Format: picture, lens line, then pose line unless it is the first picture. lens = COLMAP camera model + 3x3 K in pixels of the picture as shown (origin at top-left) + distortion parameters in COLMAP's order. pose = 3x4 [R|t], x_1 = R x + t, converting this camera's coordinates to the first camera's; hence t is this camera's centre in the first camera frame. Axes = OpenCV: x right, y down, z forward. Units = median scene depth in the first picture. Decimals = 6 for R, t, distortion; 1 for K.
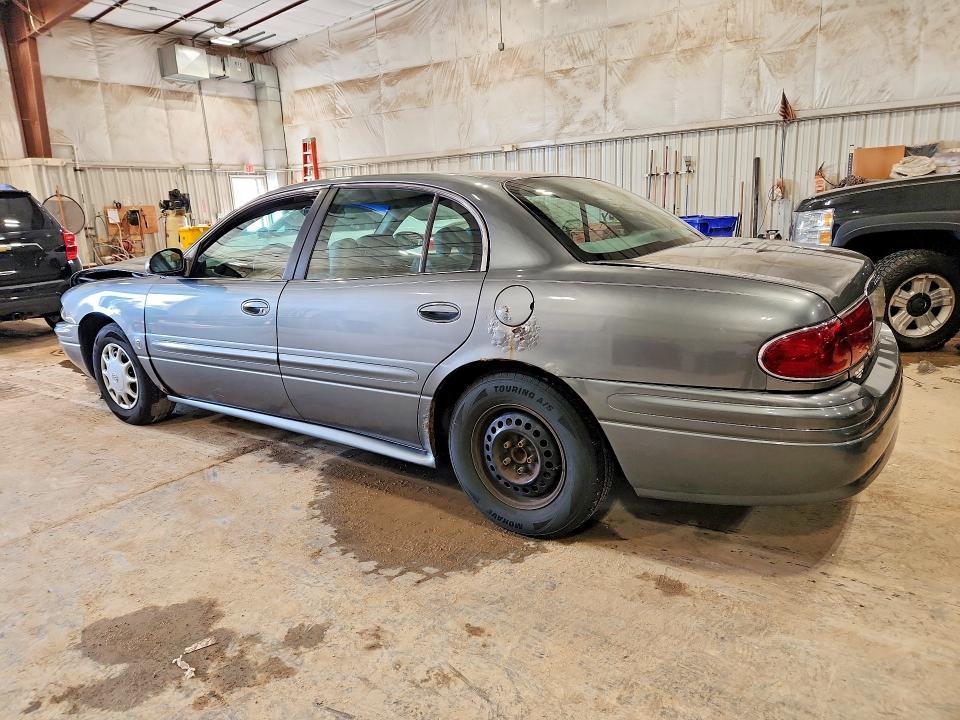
lens RADIAL K [[633.5, 0, 486.9], [0, 633.5, 360.2], [0, 0, 1]] dist [0.064368, -0.052042]
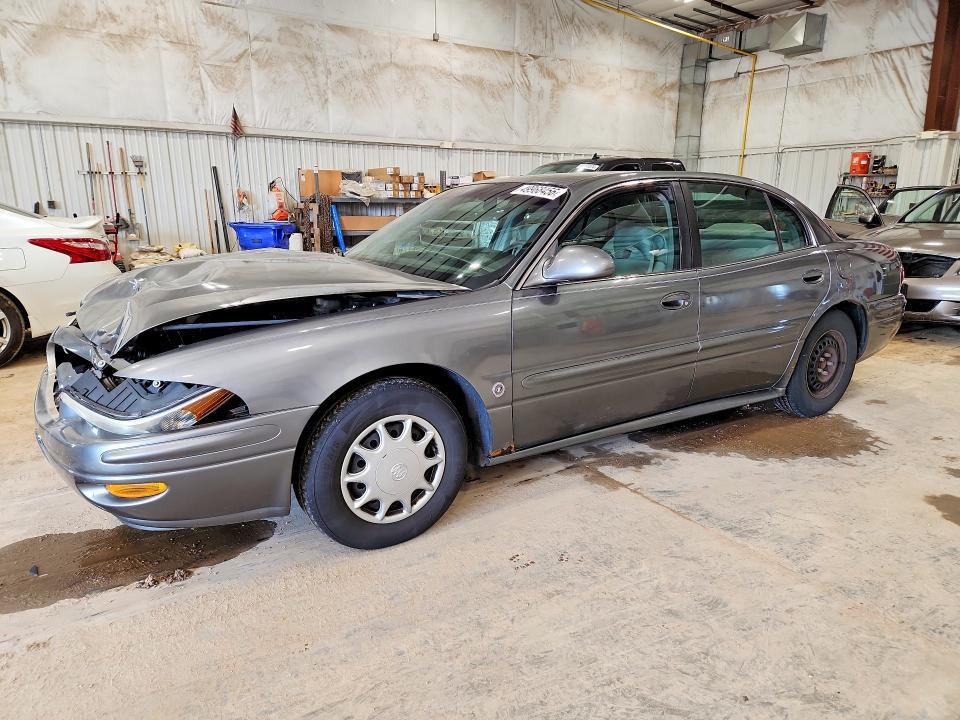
lens RADIAL K [[633.5, 0, 486.9], [0, 633.5, 360.2], [0, 0, 1]] dist [0.064368, -0.052042]
pose [[0.395238, -0.178756, 0.901018, -0.394219], [0.199197, 0.974221, 0.105899, -0.043764], [-0.896720, 0.137625, 0.420656, 0.250993]]
